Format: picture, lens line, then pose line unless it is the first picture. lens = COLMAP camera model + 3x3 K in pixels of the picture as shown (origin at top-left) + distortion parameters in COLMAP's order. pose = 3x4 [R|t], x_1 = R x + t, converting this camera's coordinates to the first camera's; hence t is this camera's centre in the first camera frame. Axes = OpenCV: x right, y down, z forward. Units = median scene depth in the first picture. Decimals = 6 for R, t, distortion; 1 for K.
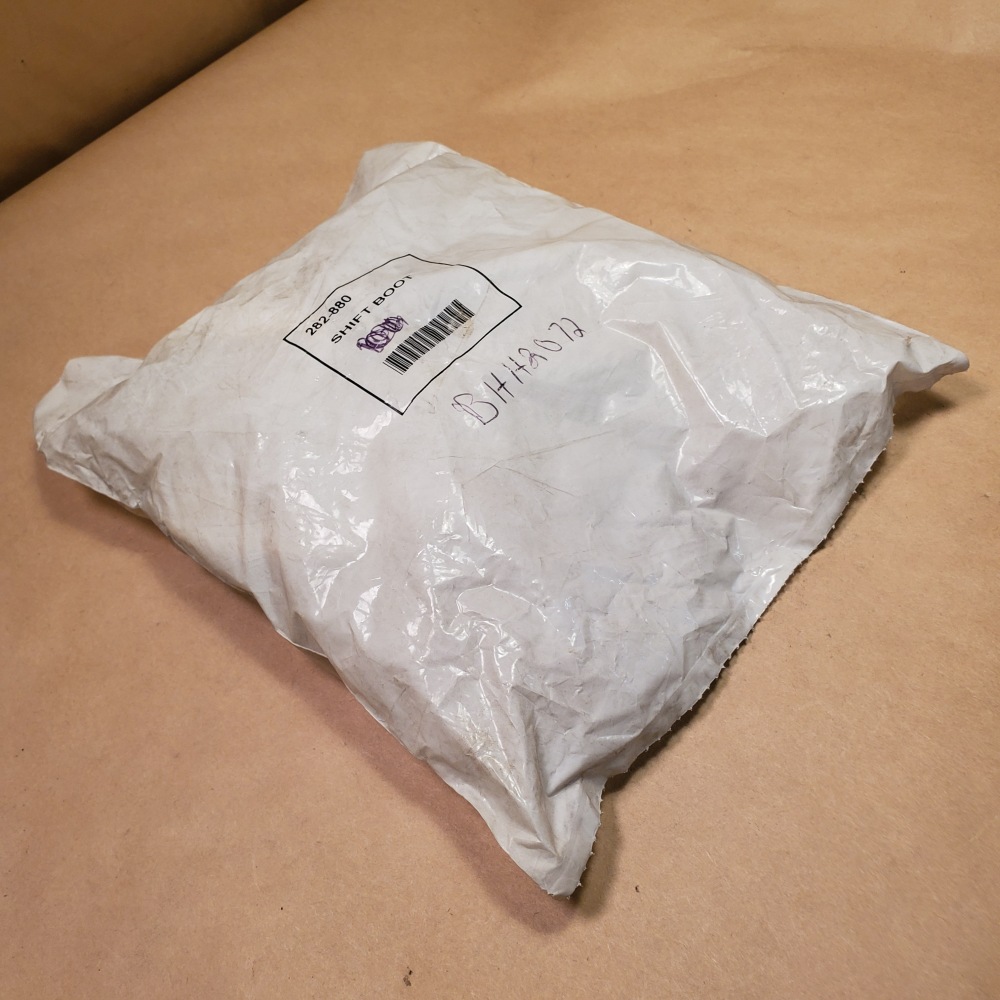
lens RADIAL K [[1019.8, 0, 500.0], [0, 1019.8, 500.0], [0, 0, 1]] dist [0.048191, -0.192108]
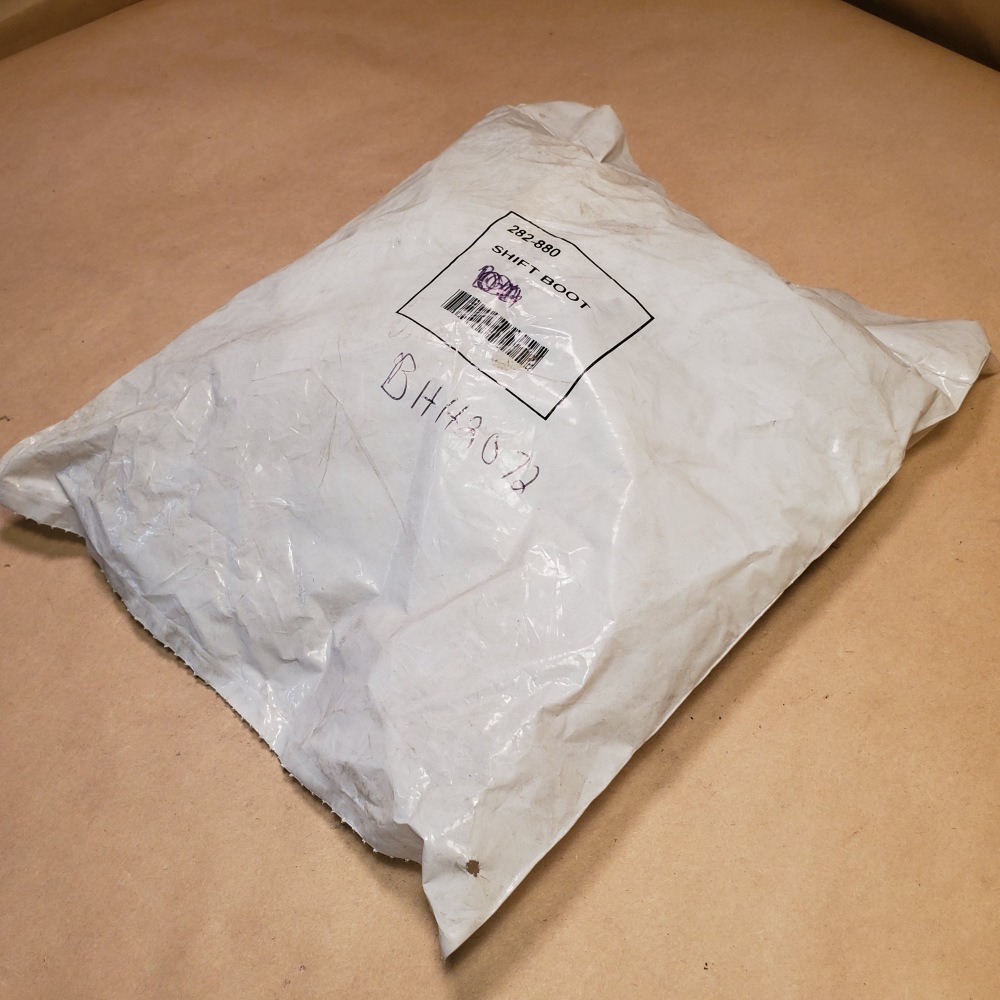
lens RADIAL K [[976.8, 0, 500.7], [0, 976.8, 534.3], [0, 0, 1]] dist [0.096204, -0.483166]
pose [[-0.024507, 0.919509, -0.392304, 0.463190], [-0.794468, 0.220284, 0.565947, -0.642268], [0.606812, 0.325542, 0.725122, 0.428852]]
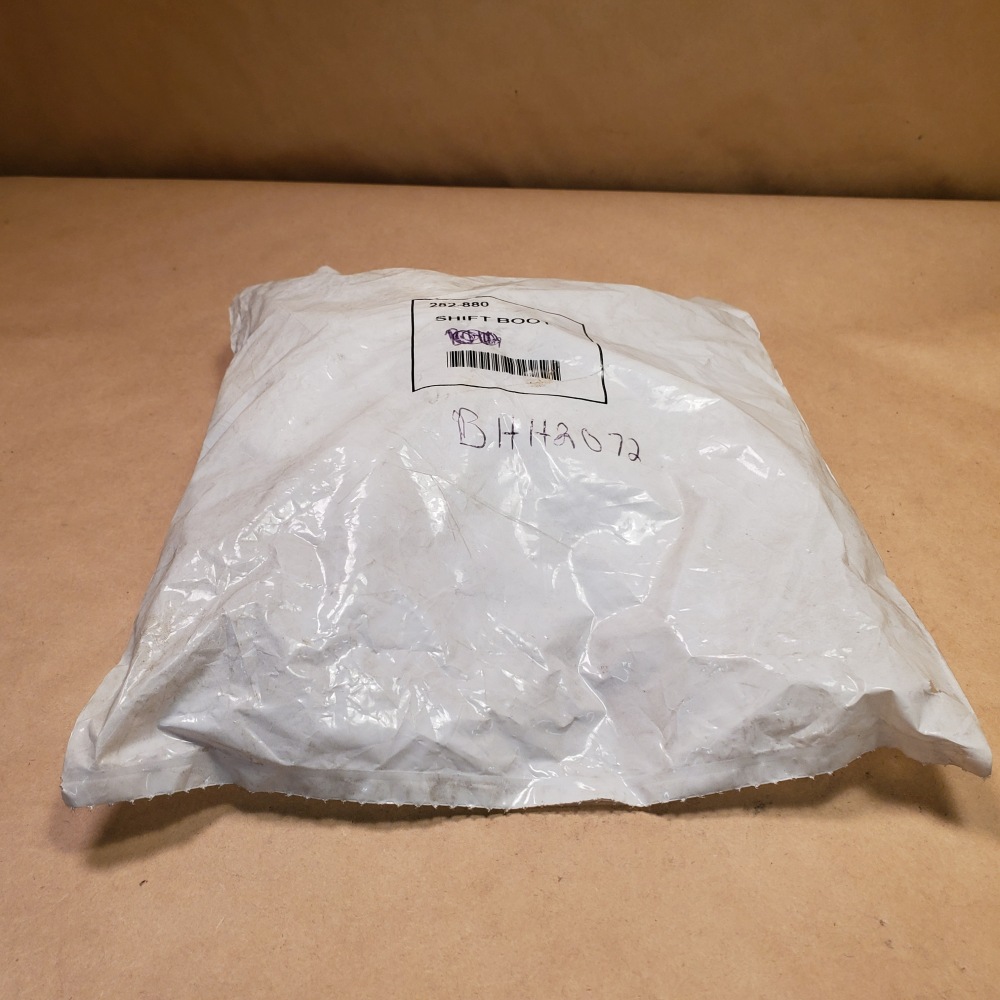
lens RADIAL K [[1034.8, 0, 492.8], [0, 1034.8, 519.8], [0, 0, 1]] dist [-0.005038, -0.042110]
pose [[0.671727, 0.574100, -0.468179, 0.472916], [-0.671303, 0.738989, -0.056984, 0.010663], [0.313265, 0.352568, 0.881794, 0.198227]]
